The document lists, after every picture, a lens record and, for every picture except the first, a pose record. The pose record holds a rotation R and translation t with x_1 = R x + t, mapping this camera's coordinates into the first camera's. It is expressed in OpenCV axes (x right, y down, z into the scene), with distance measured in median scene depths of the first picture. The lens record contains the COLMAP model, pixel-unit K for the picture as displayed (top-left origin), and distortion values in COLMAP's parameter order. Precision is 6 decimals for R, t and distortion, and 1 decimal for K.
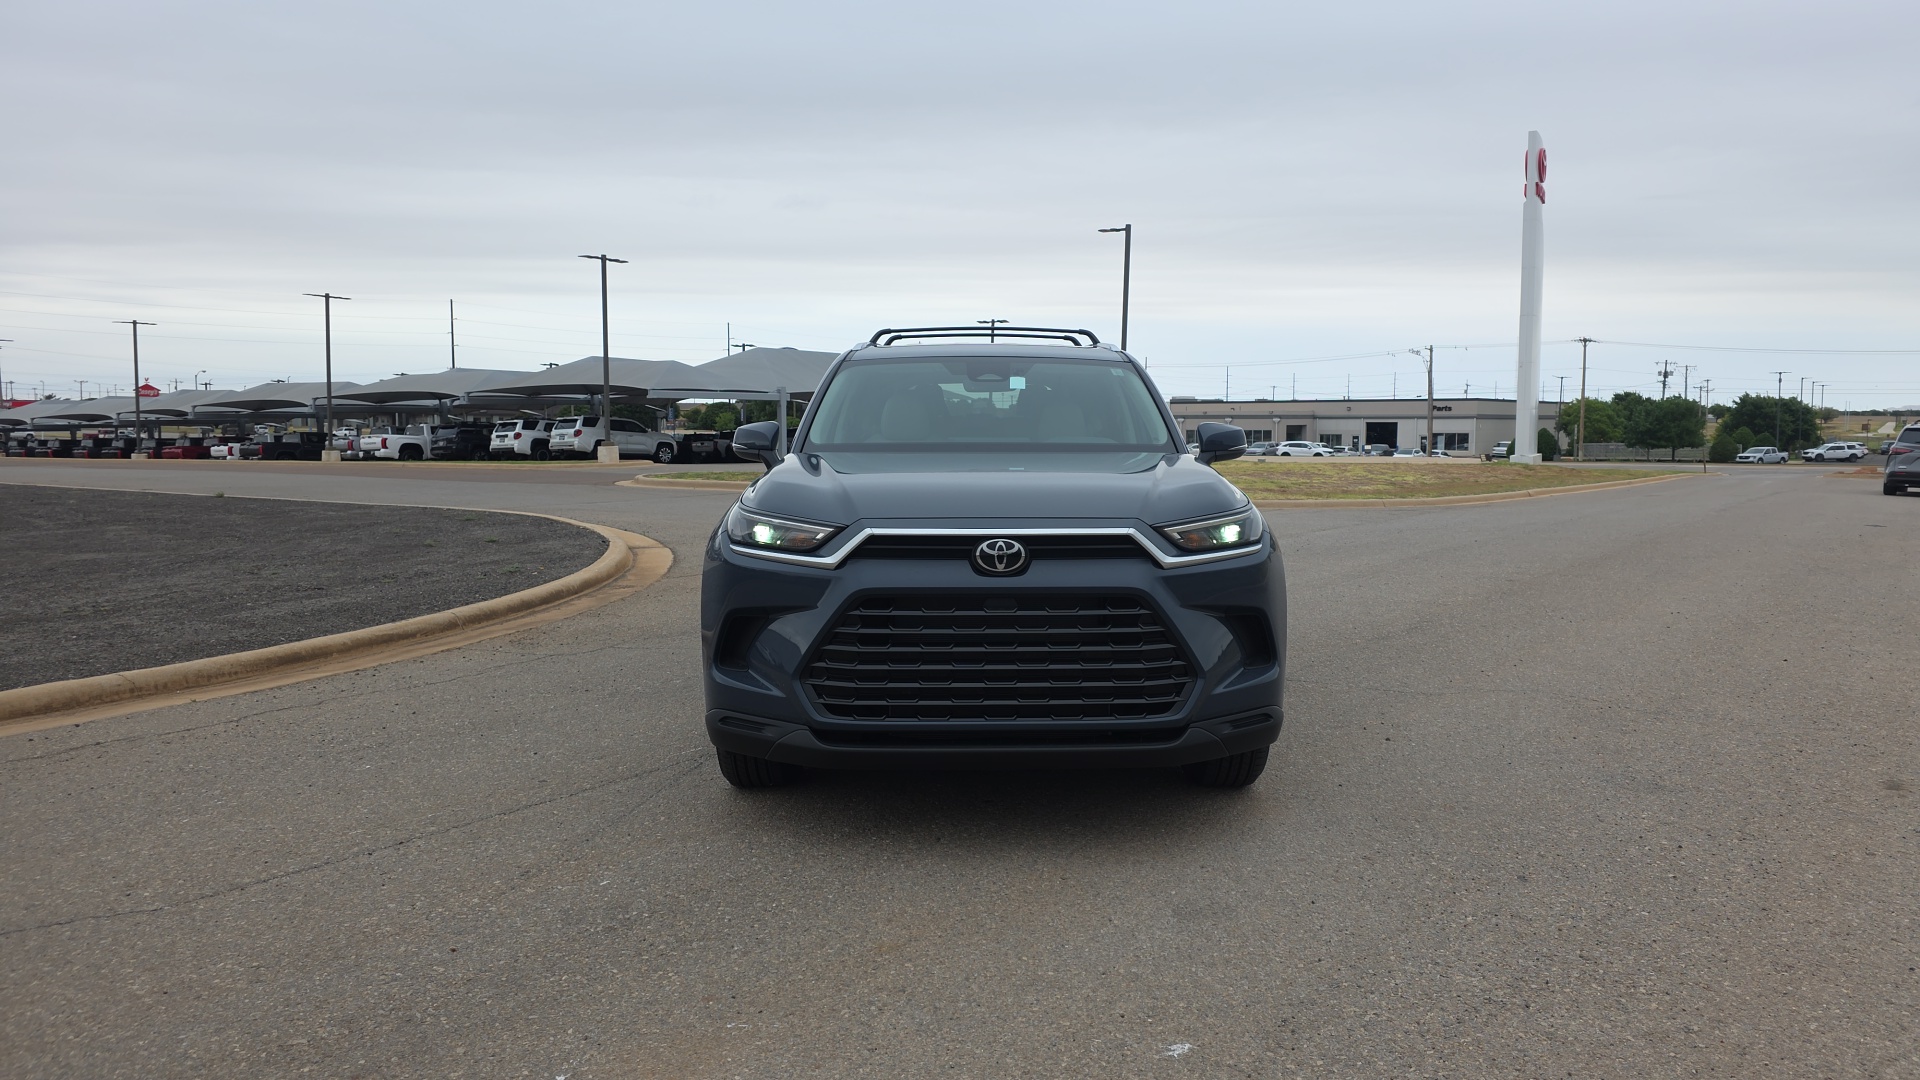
lens RADIAL K [[1293.7, 0, 928.7], [0, 1293.7, 503.2], [0, 0, 1]] dist [0.066059, -0.078105]
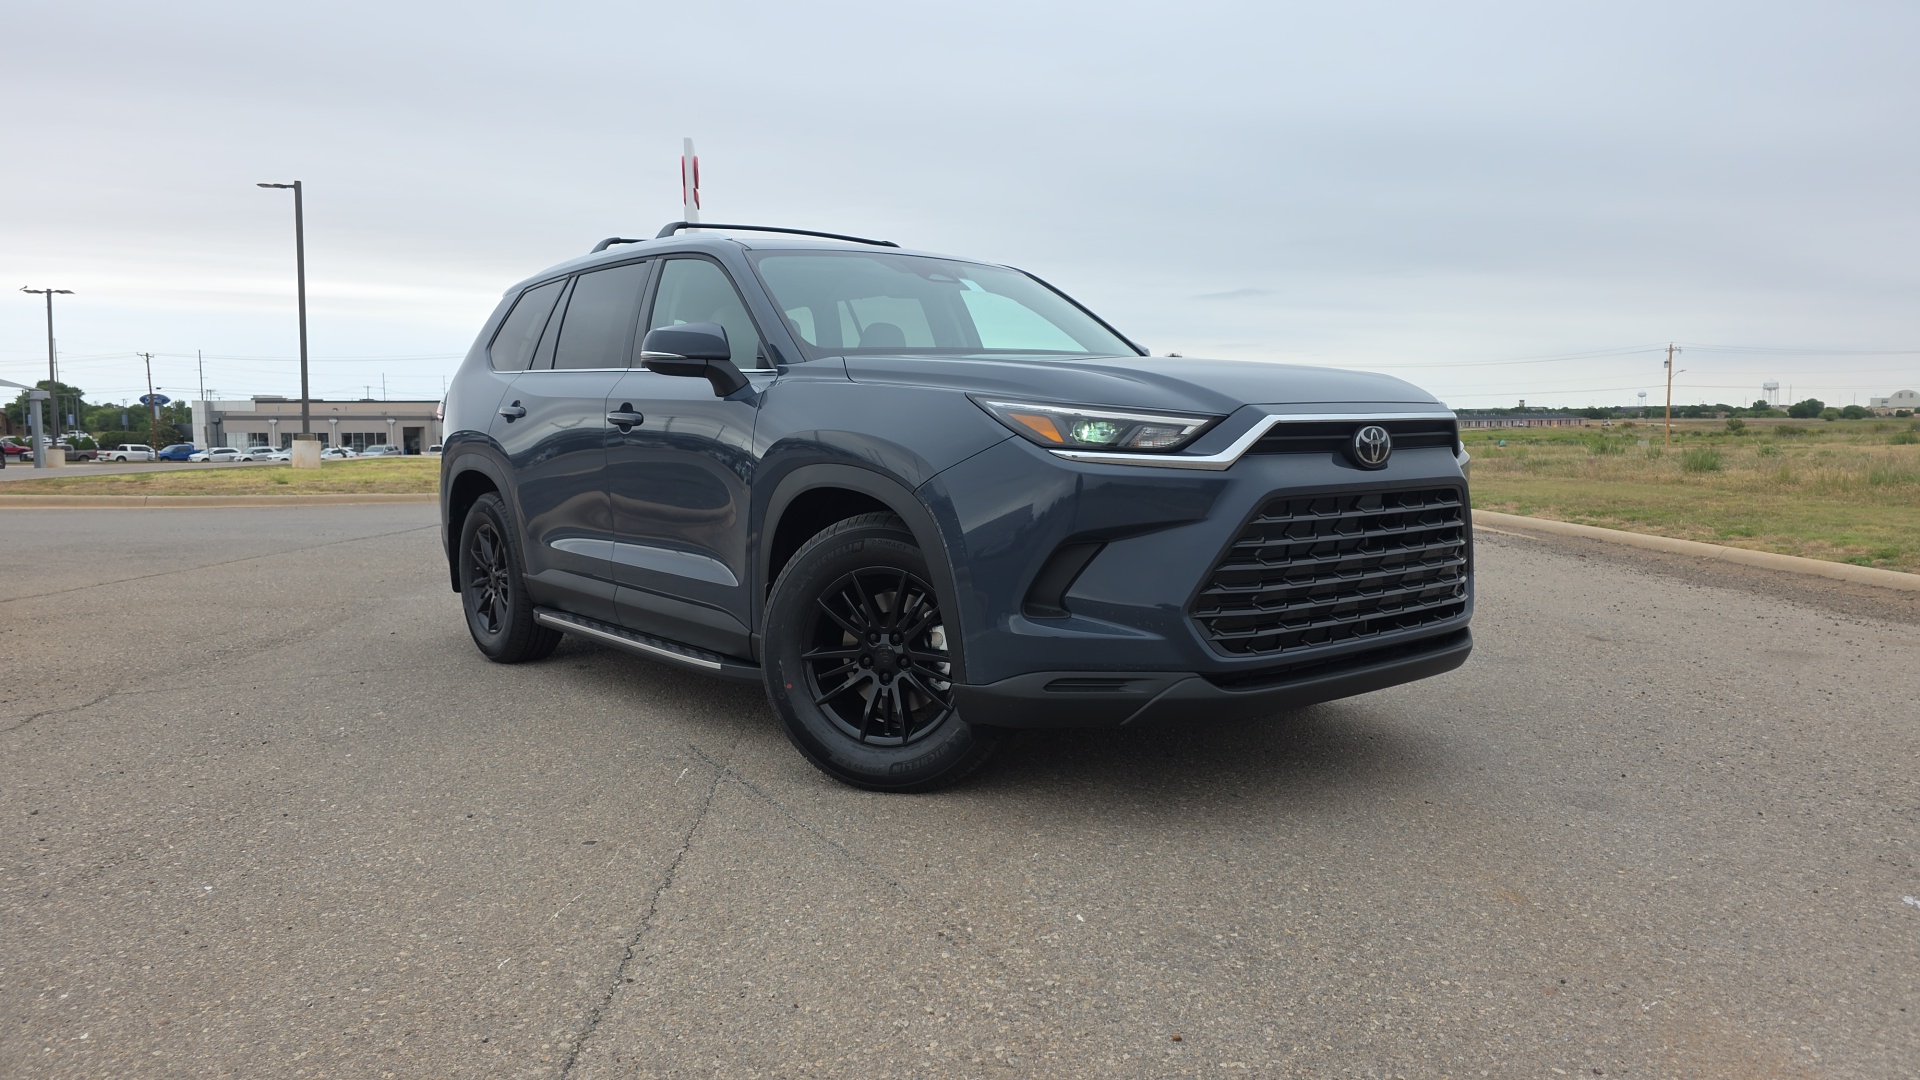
lens RADIAL K [[1359.1, 0, 956.5], [0, 1359.1, 596.0], [0, 0, 1]] dist [0.055363, -0.066118]
pose [[0.767727, -0.075170, 0.636353, -0.691298], [0.029164, 0.996165, 0.082488, 0.053690], [-0.640113, -0.044769, 0.766975, 0.454636]]
